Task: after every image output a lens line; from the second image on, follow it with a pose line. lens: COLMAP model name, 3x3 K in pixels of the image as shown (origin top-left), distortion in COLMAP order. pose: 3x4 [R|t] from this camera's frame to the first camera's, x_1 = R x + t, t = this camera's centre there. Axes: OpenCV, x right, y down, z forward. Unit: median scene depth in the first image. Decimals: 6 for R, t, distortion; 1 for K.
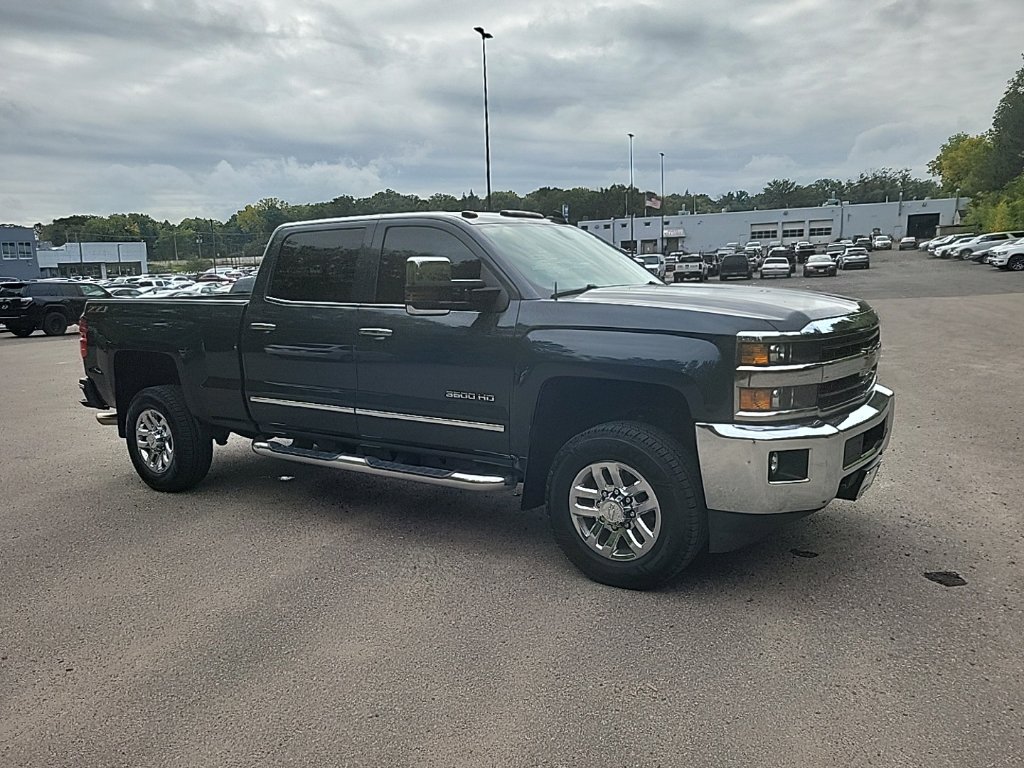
lens RADIAL K [[777.9, 0, 512.0], [0, 777.9, 384.0], [0, 0, 1]] dist [0.041349, -0.015128]
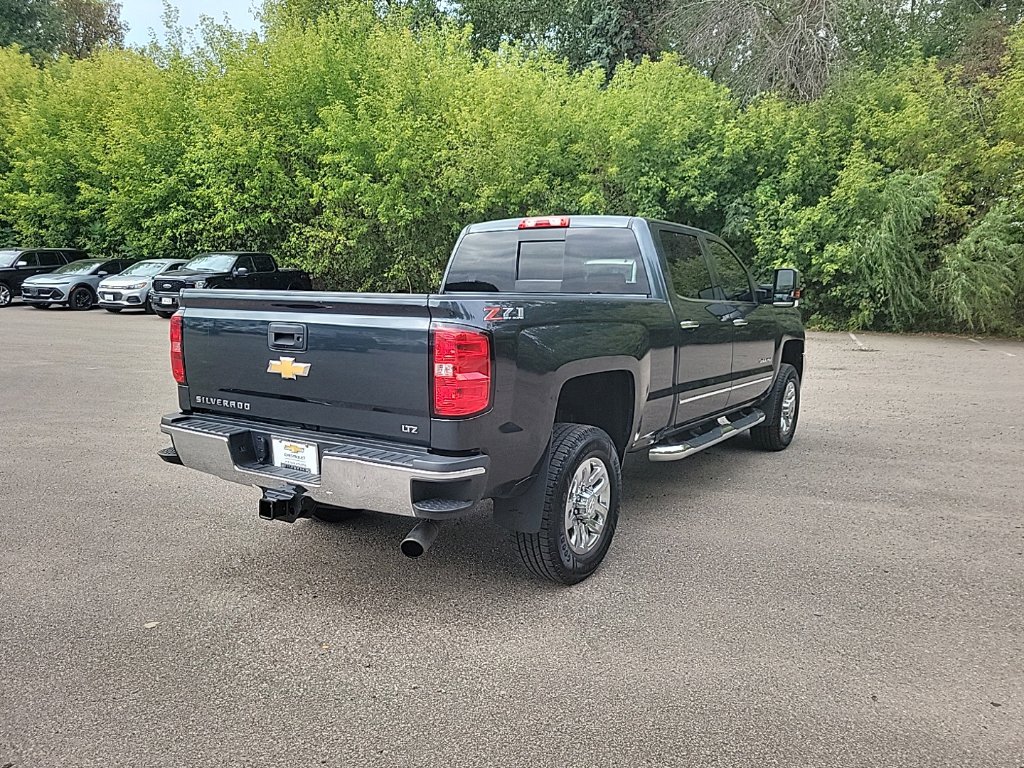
lens RADIAL K [[777.9, 0, 512.0], [0, 777.9, 384.0], [0, 0, 1]] dist [0.041349, -0.015128]
pose [[-0.014596, -0.095028, 0.995368, -0.171826], [0.122083, 0.987856, 0.096101, -0.015978], [-0.992413, 0.122920, -0.002818, 0.162798]]
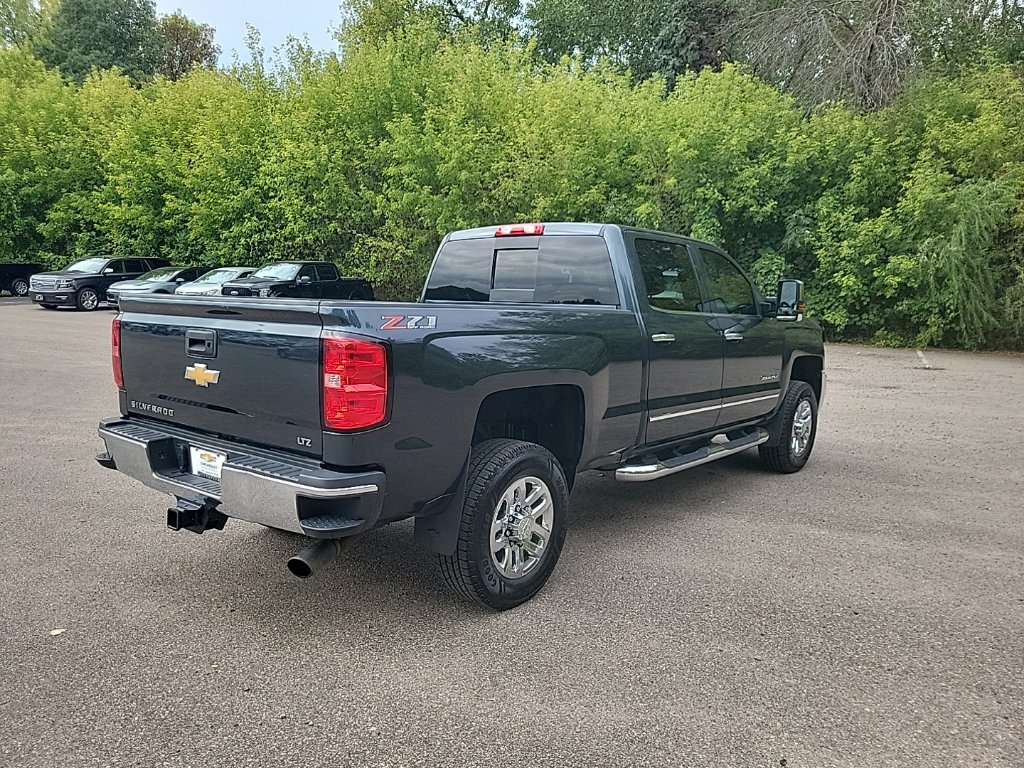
lens RADIAL K [[768.1, 0, 509.4], [0, 768.1, 379.8], [0, 0, 1]] dist [0.045738, -0.032874]
pose [[0.084446, -0.076922, 0.993454, -0.165084], [0.106558, 0.991996, 0.067752, -0.013898], [-0.990714, 0.100139, 0.091967, 0.145432]]
